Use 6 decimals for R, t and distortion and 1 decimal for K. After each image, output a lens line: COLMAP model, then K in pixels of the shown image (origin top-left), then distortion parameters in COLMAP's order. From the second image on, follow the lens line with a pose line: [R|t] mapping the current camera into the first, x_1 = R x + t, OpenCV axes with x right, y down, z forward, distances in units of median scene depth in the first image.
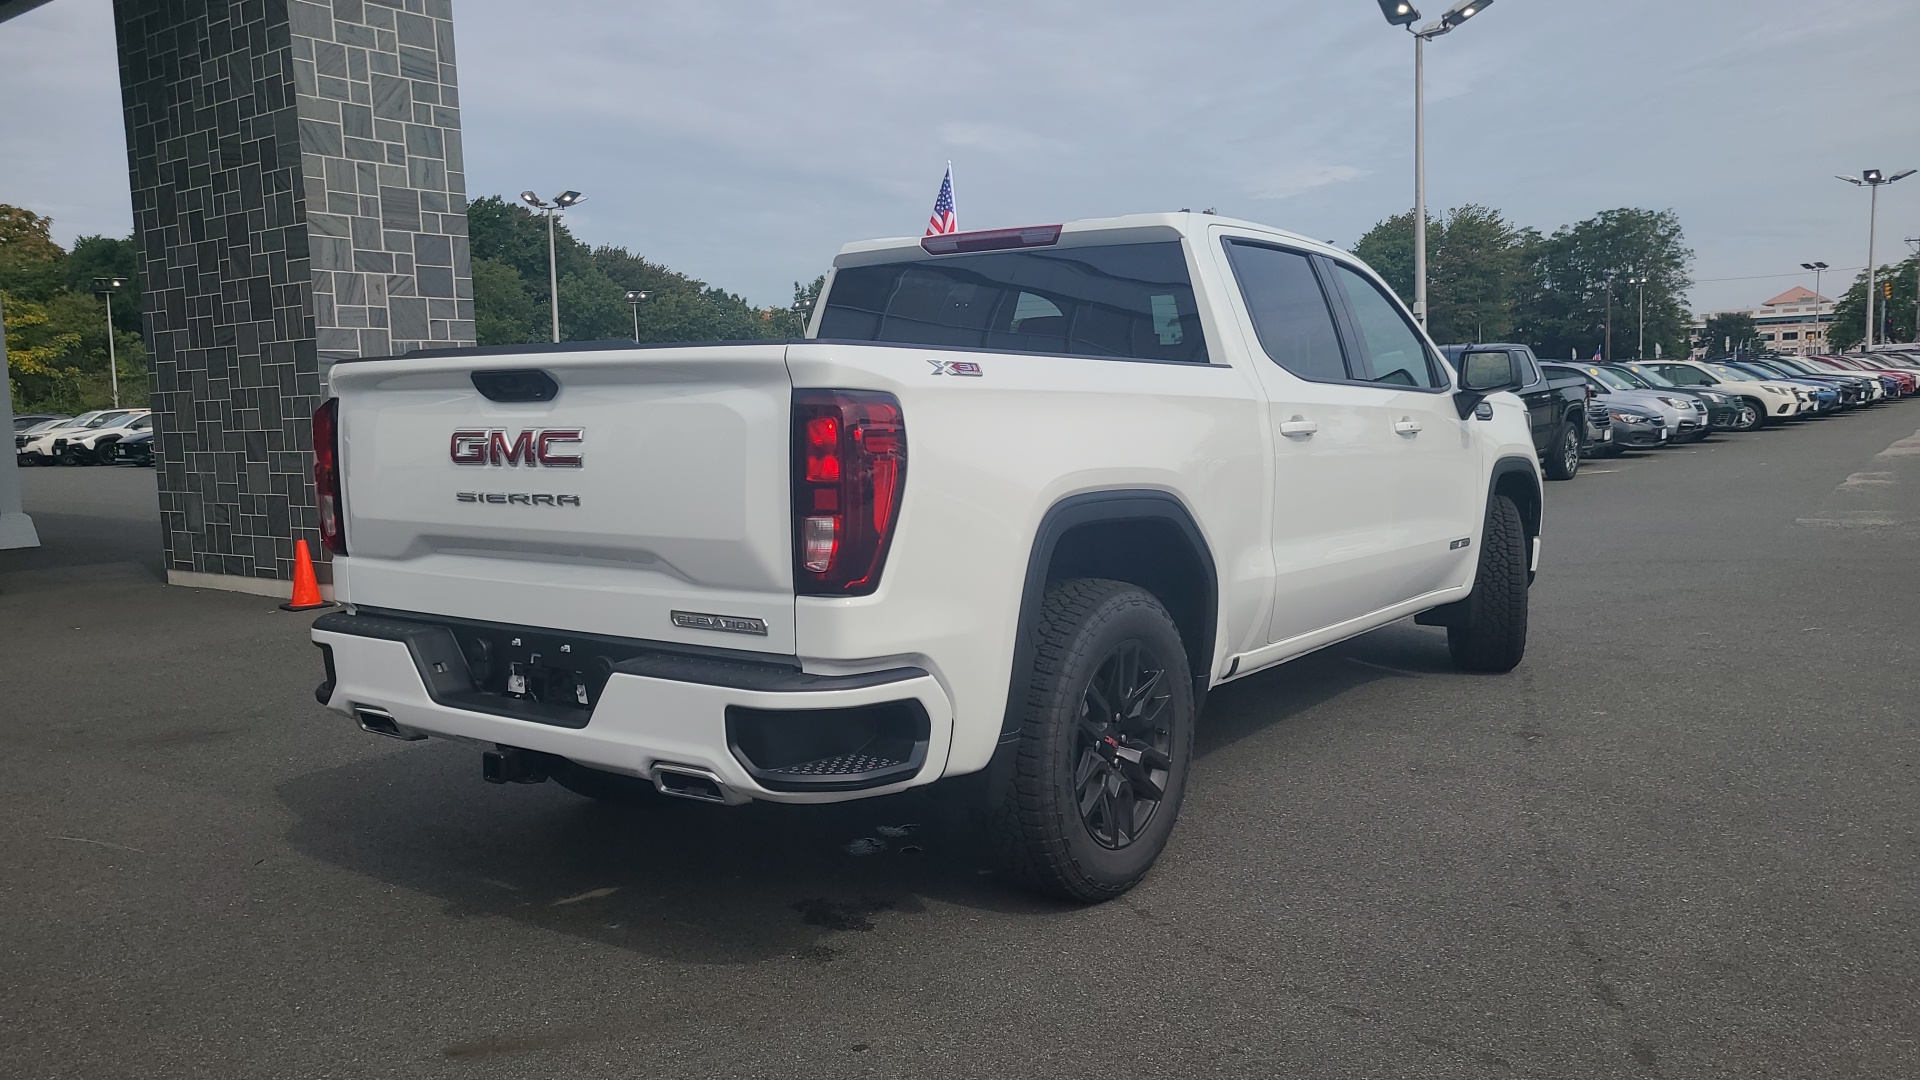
lens RADIAL K [[1442.5, 0, 941.0], [0, 1442.5, 551.5], [0, 0, 1]] dist [0.071984, -0.060254]
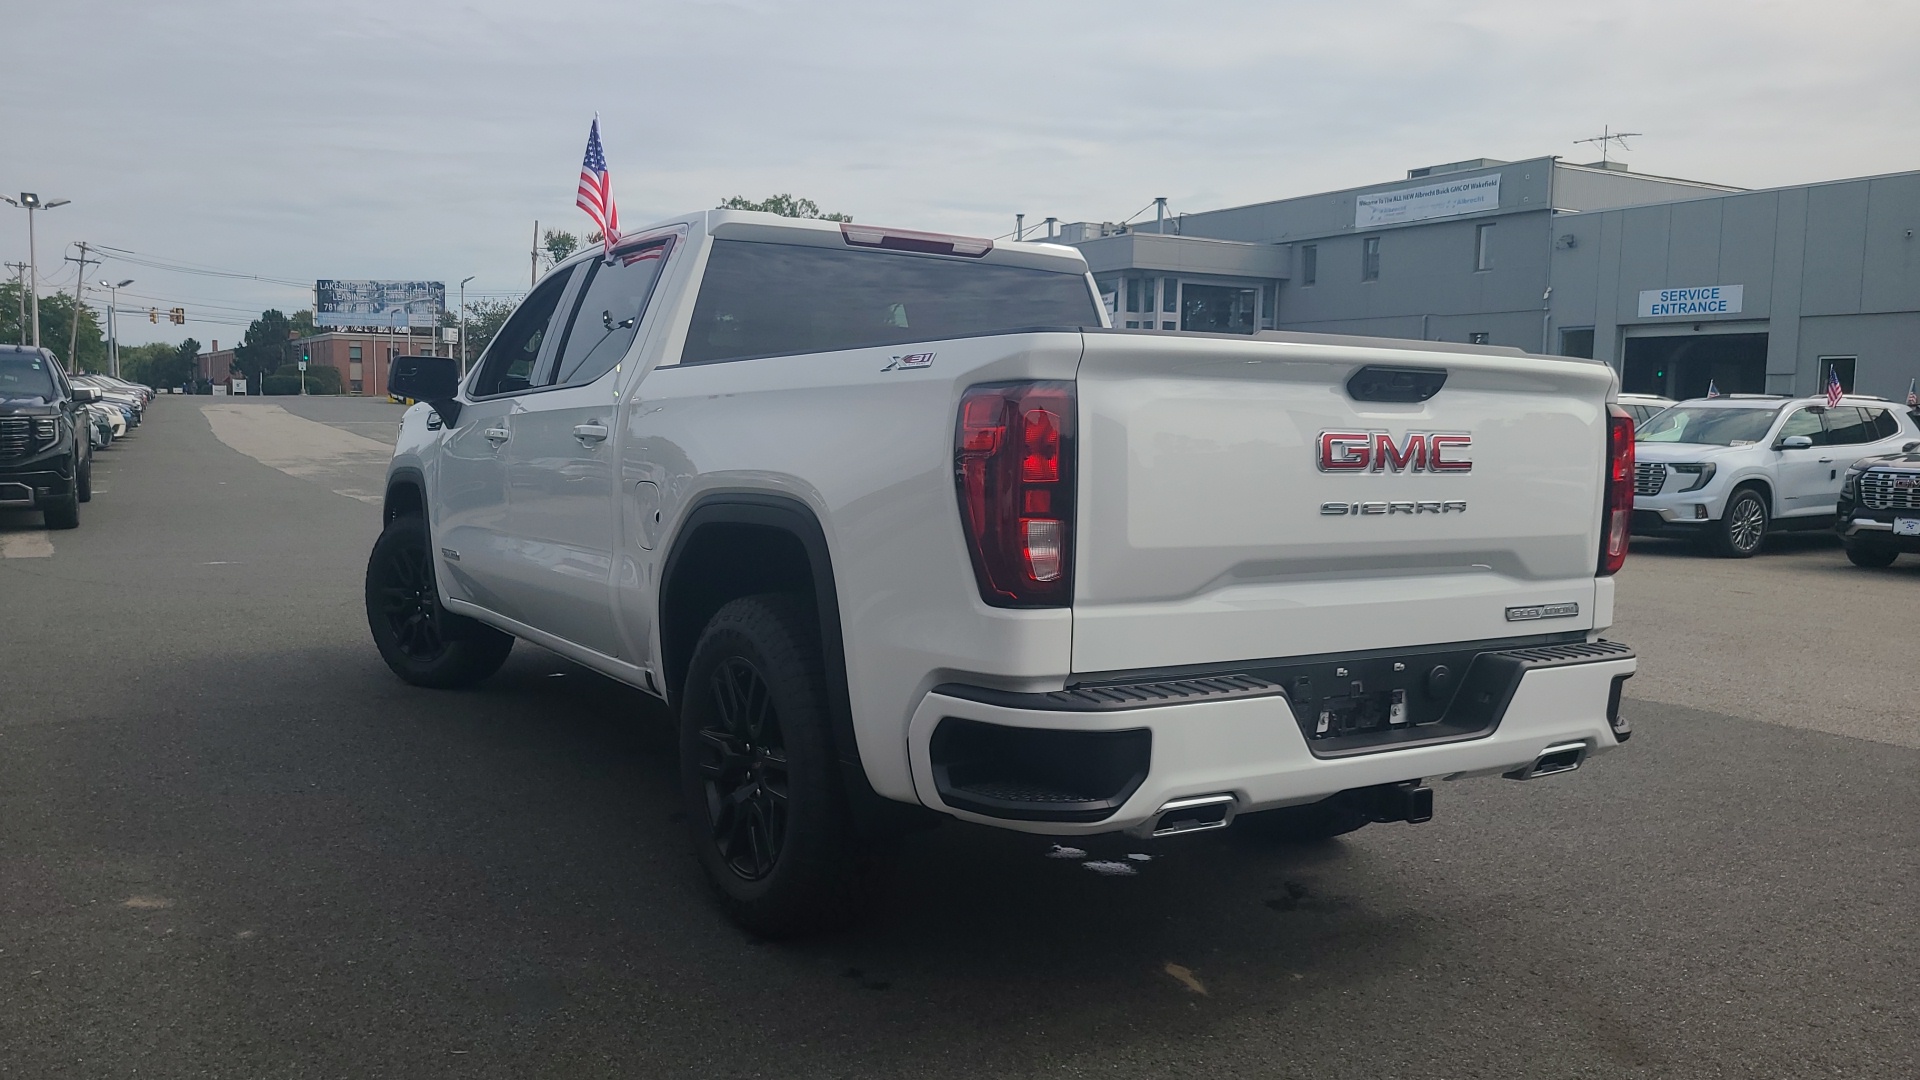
lens RADIAL K [[1451.1, 0, 935.0], [0, 1451.1, 547.0], [0, 0, 1]] dist [0.034513, -0.004378]
pose [[0.379323, -0.050847, 0.923866, -0.874652], [0.067197, 0.997366, 0.027302, -0.039704], [-0.922821, 0.051725, 0.381741, 0.644461]]
